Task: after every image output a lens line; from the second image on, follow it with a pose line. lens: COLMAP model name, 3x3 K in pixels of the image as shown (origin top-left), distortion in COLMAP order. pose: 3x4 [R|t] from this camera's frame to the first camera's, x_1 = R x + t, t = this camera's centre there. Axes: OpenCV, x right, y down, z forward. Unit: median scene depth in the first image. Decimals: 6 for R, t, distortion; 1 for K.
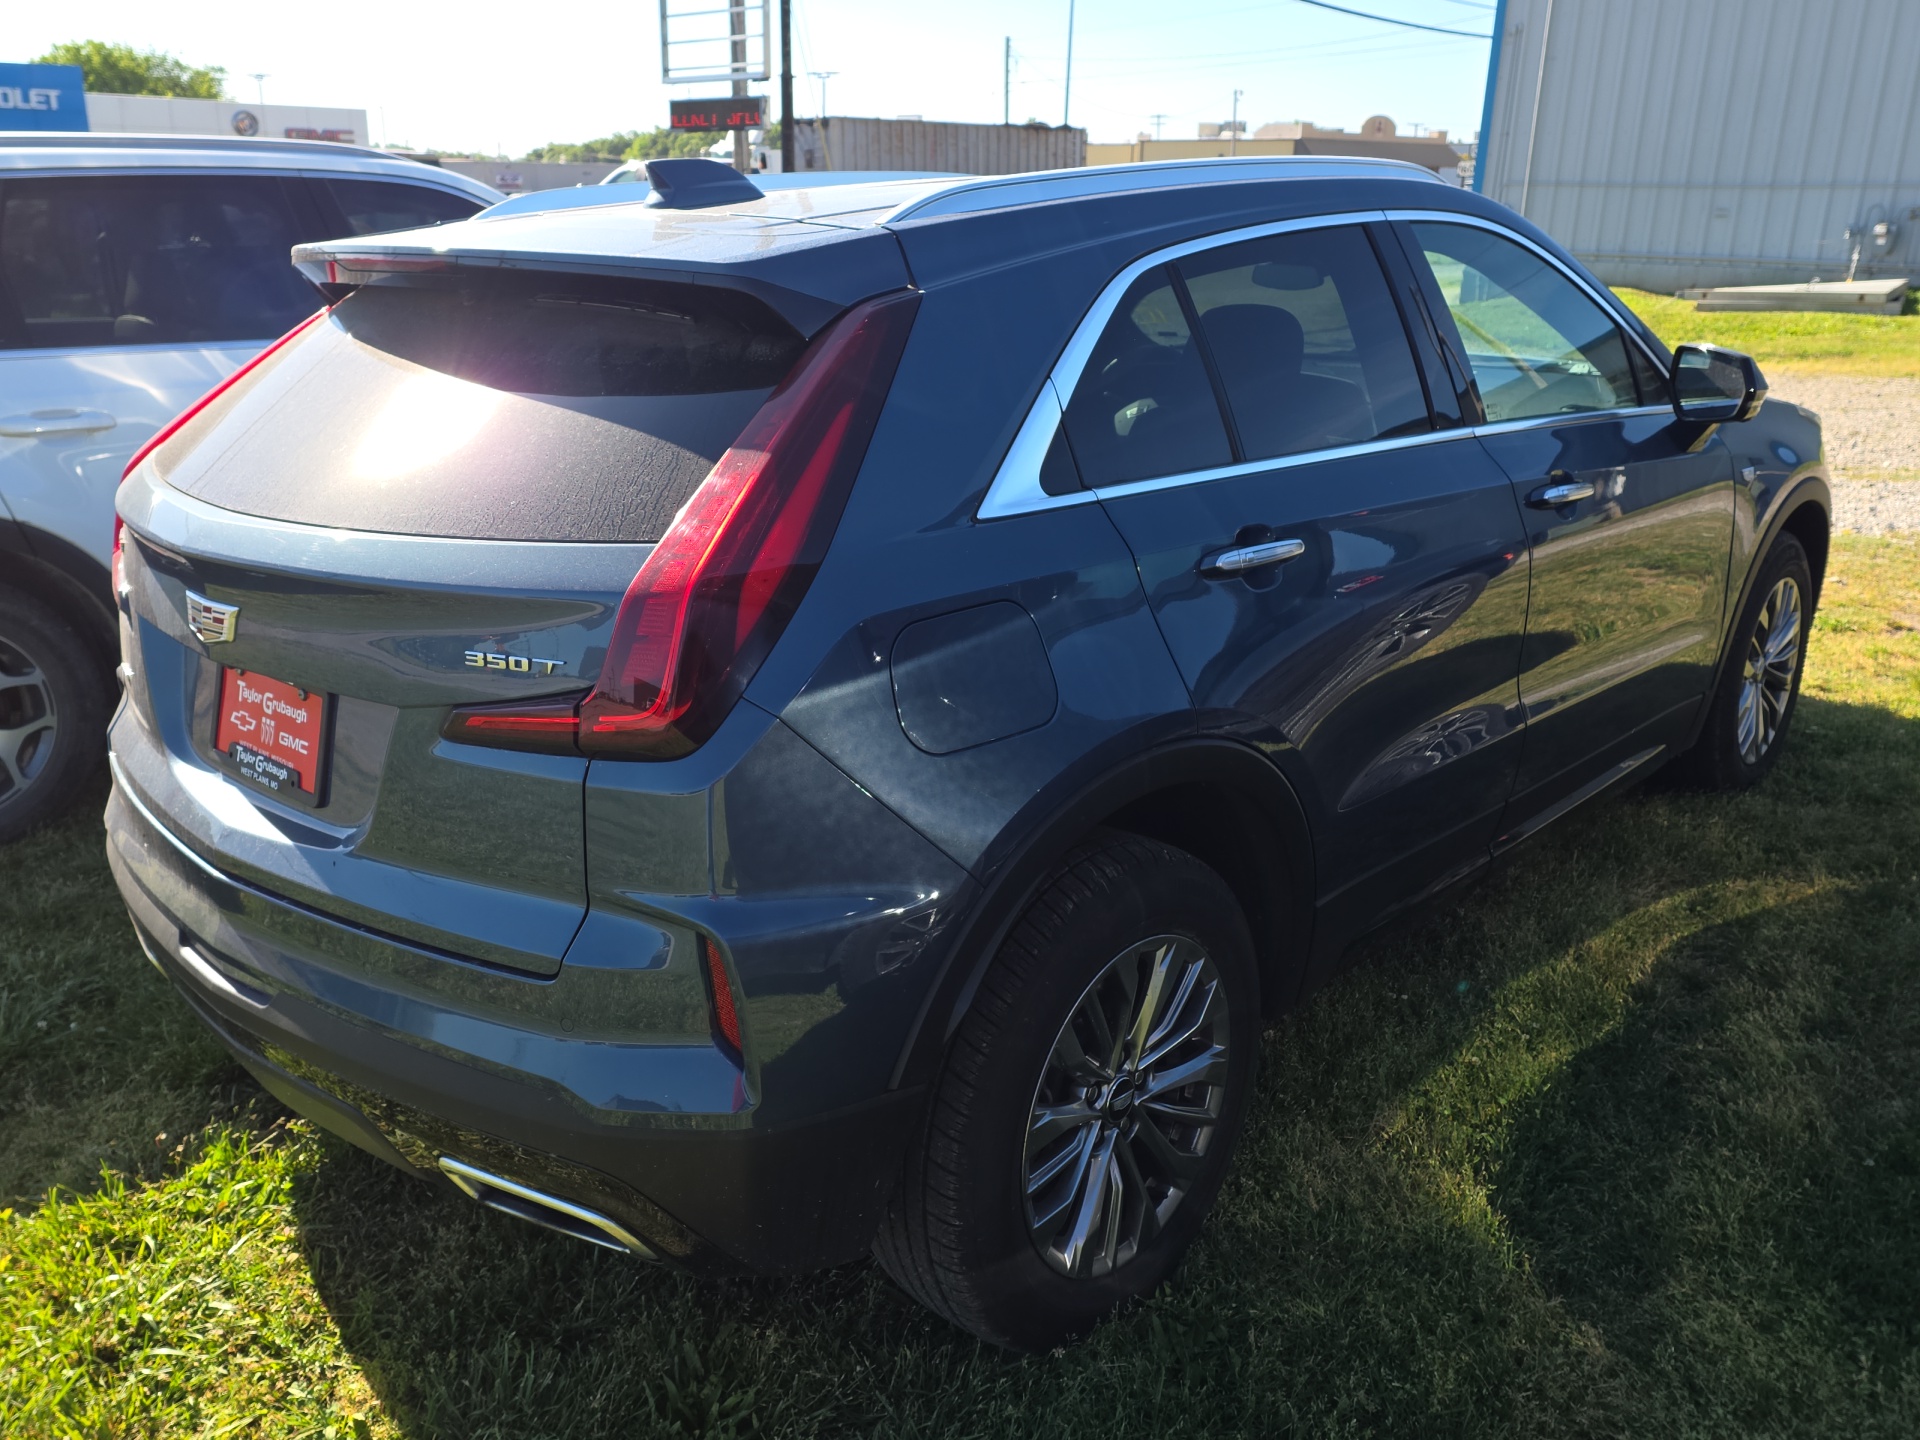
lens RADIAL K [[1646.1, 0, 973.3], [0, 1646.1, 713.8], [0, 0, 1]] dist [0.067447, -0.016277]
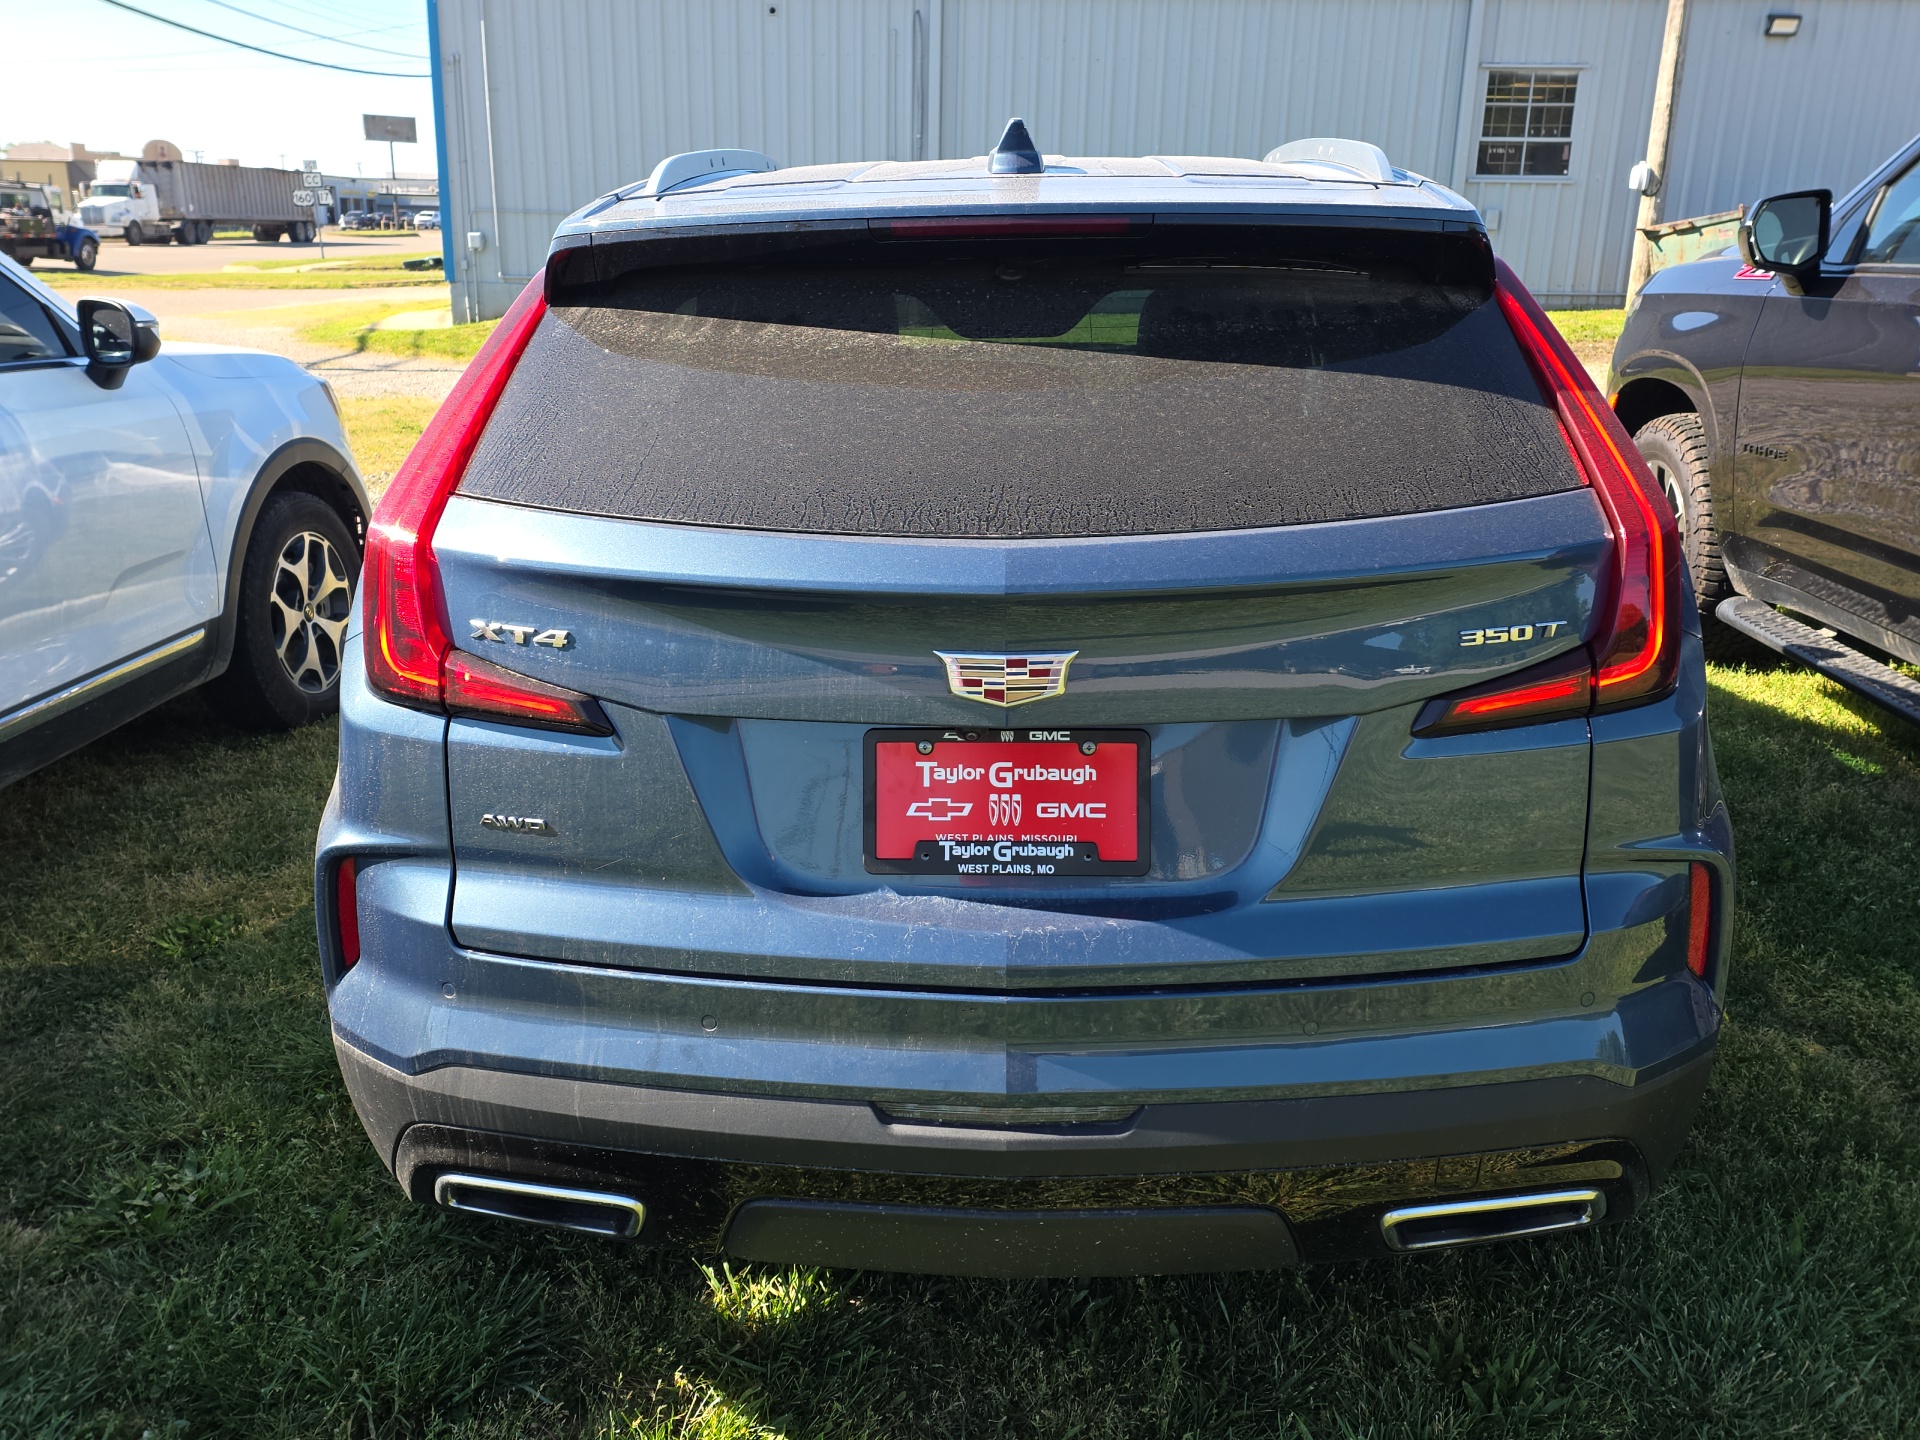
lens RADIAL K [[1646.1, 0, 973.3], [0, 1646.1, 713.8], [0, 0, 1]] dist [0.067447, -0.016277]
pose [[0.772661, -0.182122, 0.608134, -0.918211], [0.194430, 0.979818, 0.046402, -0.075229], [-0.604311, 0.082386, 0.792477, 0.380014]]
